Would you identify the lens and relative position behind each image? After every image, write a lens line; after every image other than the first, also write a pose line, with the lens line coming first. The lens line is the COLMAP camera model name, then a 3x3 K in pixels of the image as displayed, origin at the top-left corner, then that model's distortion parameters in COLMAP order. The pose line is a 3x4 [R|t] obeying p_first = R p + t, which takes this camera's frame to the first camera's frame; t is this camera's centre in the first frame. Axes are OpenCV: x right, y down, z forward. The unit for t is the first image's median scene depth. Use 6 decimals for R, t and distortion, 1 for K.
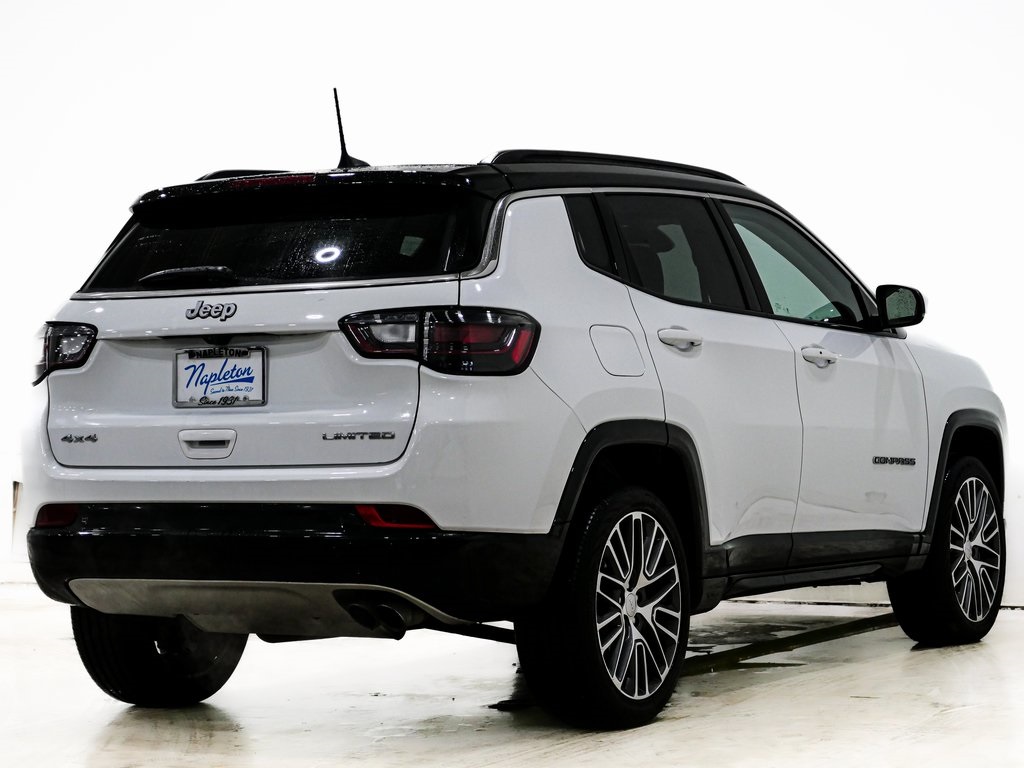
lens RADIAL K [[2889.0, 0, 512.0], [0, 2889.0, 384.0], [0, 0, 1]] dist [-0.048908, -0.552373]
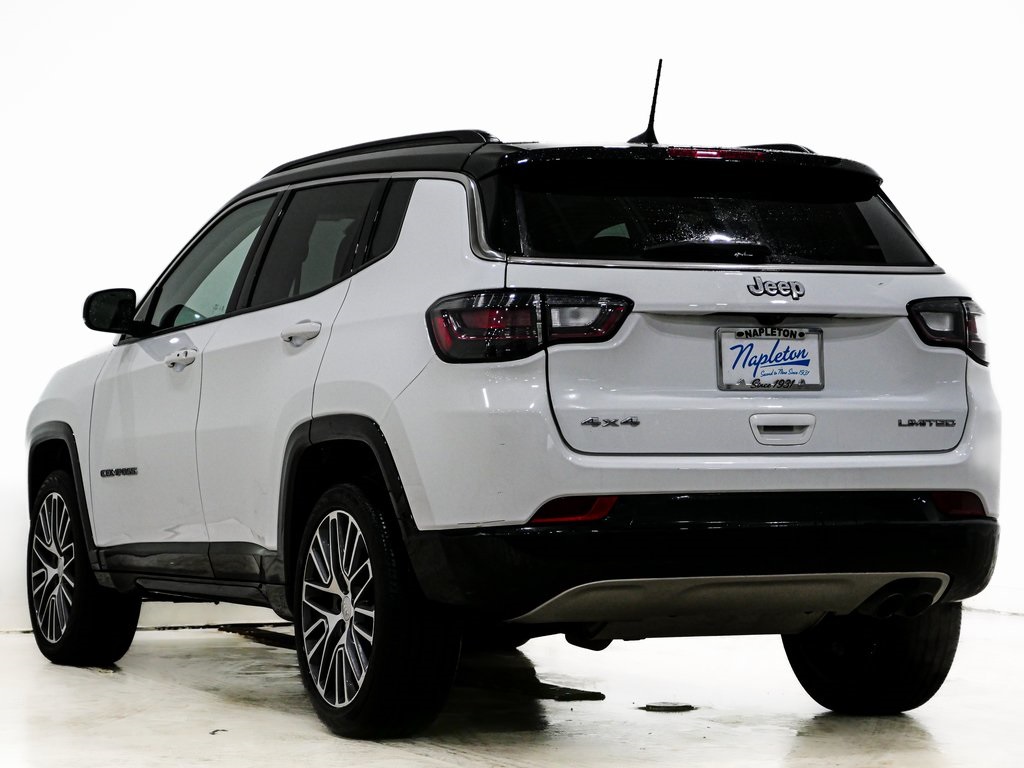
lens RADIAL K [[2888.4, 0, 512.0], [0, 2888.4, 384.0], [0, 0, 1]] dist [0.046676, 0.239916]
pose [[0.572423, 0.025507, 0.819562, -0.918055], [-0.017671, 0.999668, -0.018770, 0.024907], [-0.819768, -0.003738, 0.572683, 0.526153]]
